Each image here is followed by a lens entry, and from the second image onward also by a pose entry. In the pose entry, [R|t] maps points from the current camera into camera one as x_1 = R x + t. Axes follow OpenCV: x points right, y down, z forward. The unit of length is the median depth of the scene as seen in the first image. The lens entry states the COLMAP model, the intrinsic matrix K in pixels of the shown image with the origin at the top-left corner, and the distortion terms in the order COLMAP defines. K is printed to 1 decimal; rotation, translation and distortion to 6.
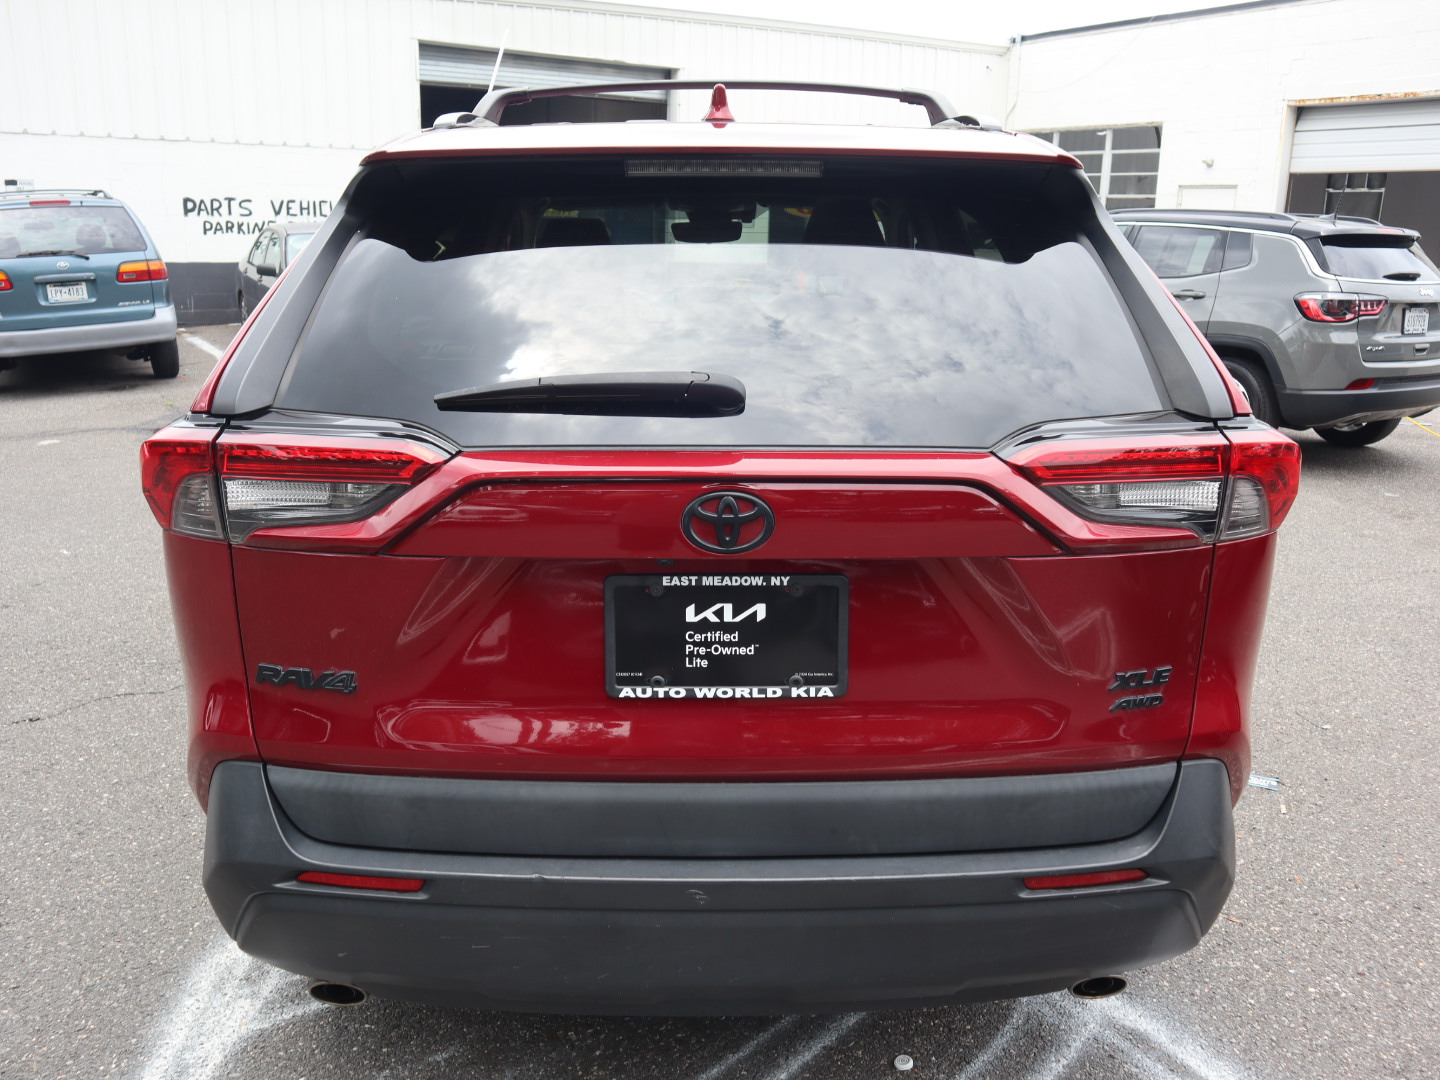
lens RADIAL K [[1114.0, 0, 729.8], [0, 1114.0, 541.2], [0, 0, 1]] dist [-0.124252, 0.073688]
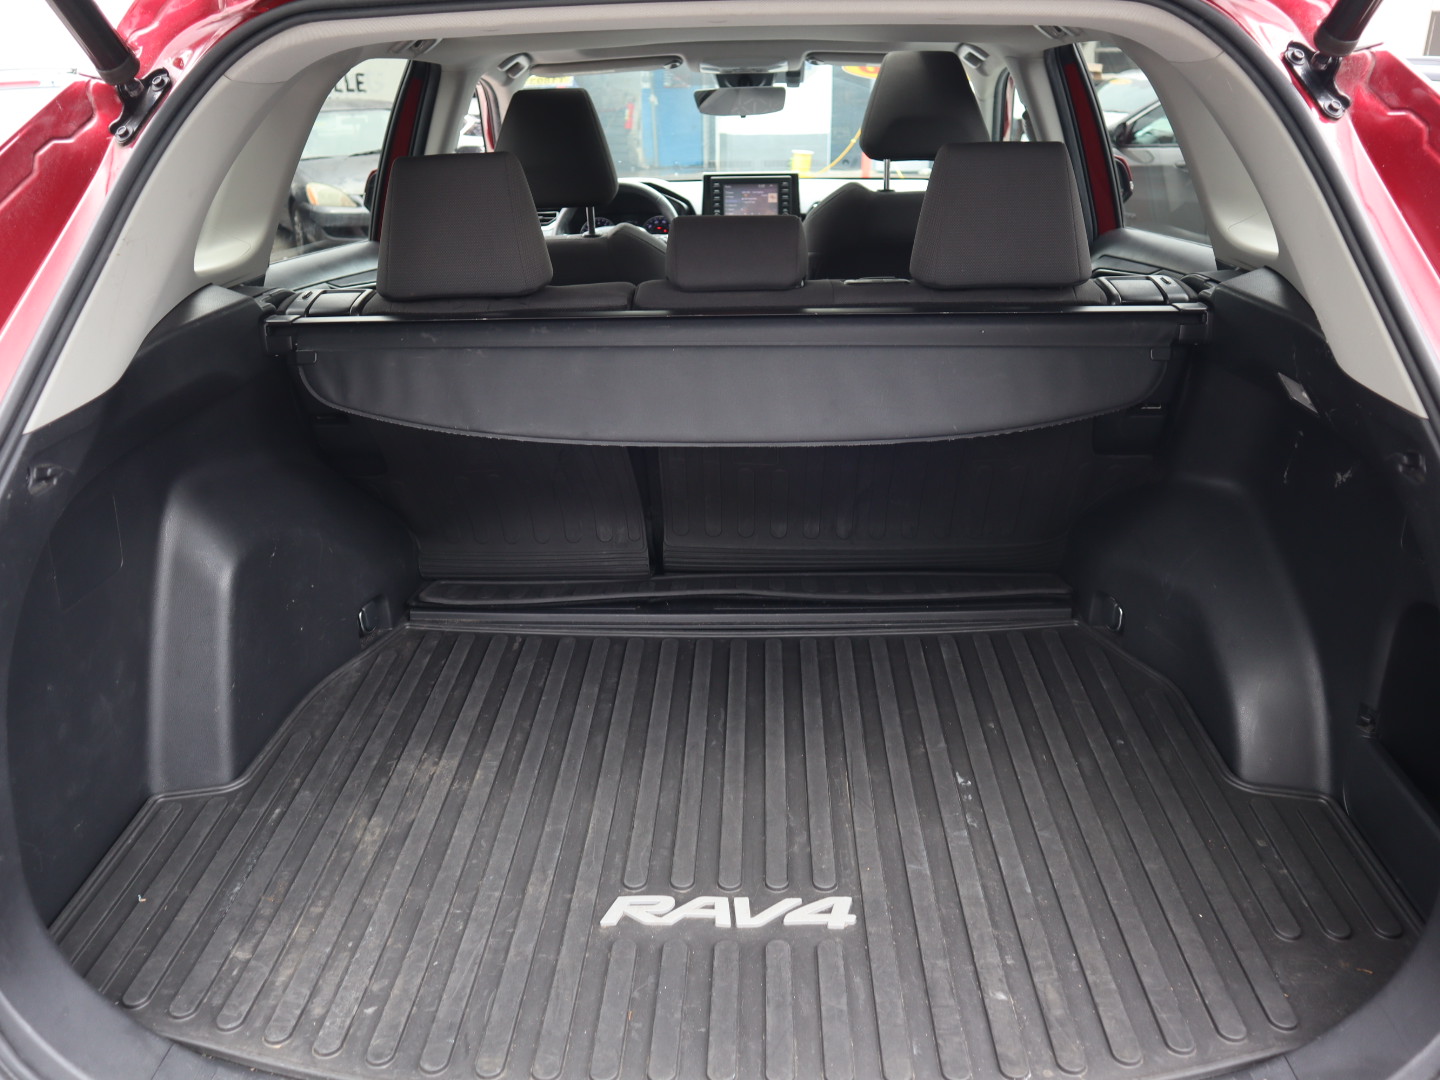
lens RADIAL K [[1144.8, 0, 745.5], [0, 1144.8, 537.3], [0, 0, 1]] dist [-0.093812, 0.047050]
pose [[0.999031, -0.008308, -0.043225, 0.015965], [0.012401, 0.995371, 0.095304, -0.064822], [0.042233, -0.095748, 0.994509, 0.230992]]
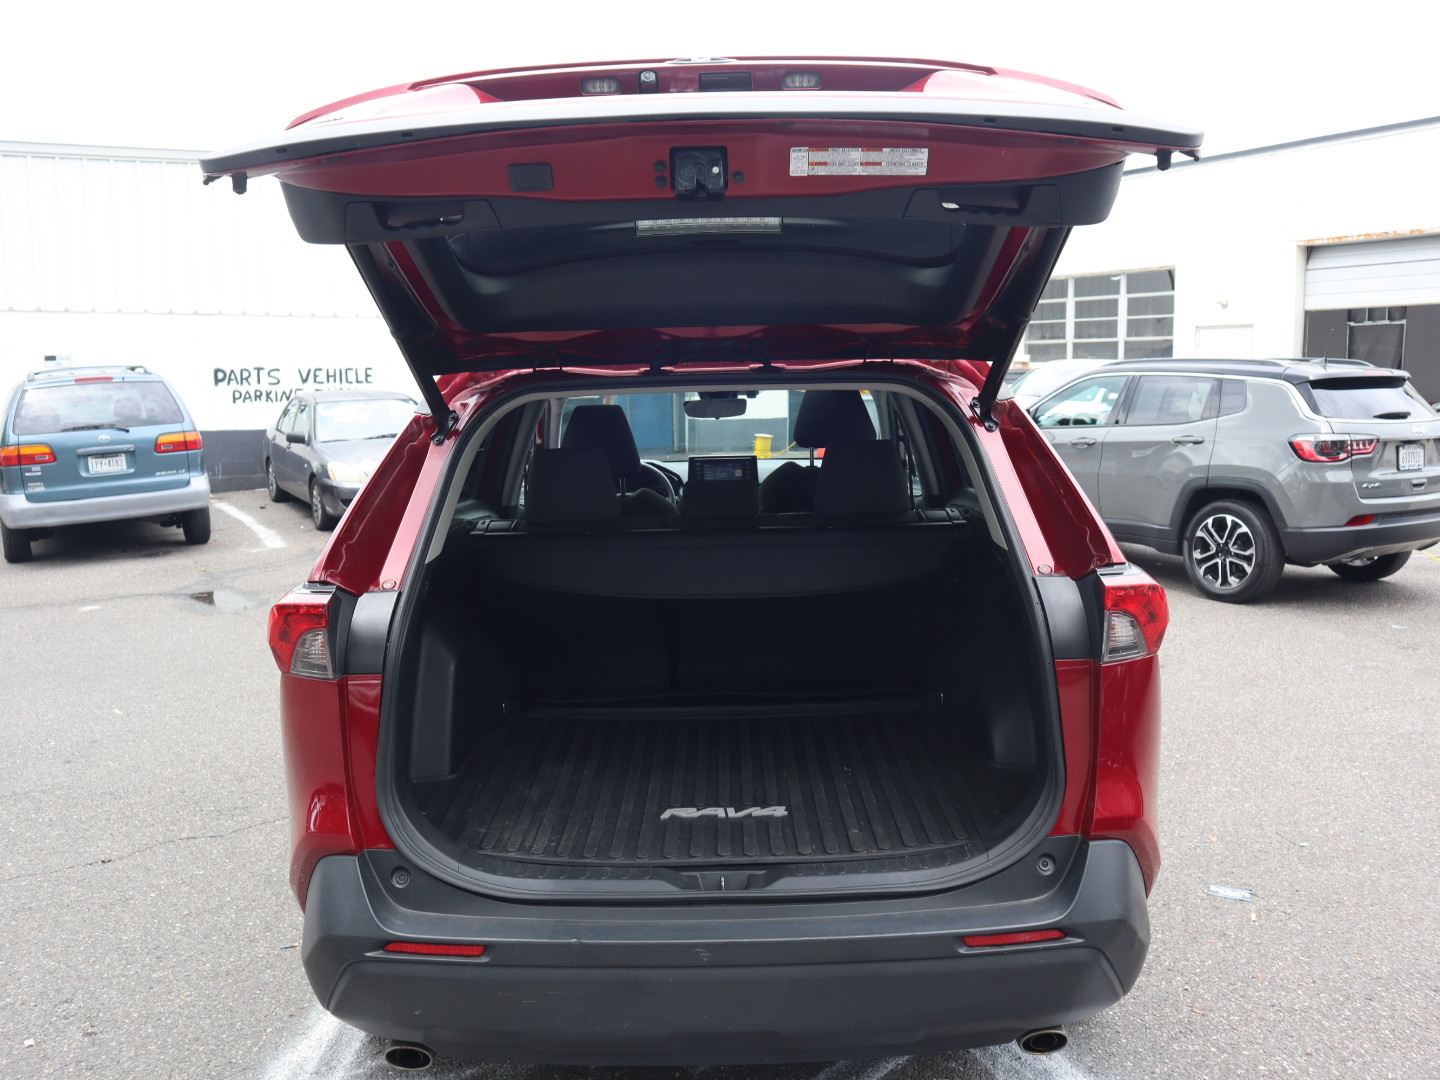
lens RADIAL K [[1144.8, 0, 735.0], [0, 1144.8, 547.3], [0, 0, 1]] dist [-0.093812, 0.047050]
pose [[0.999506, -0.025899, -0.017820, 0.018113], [0.023331, 0.991018, -0.131679, 0.012773], [0.021070, 0.131198, 0.991132, -0.143772]]
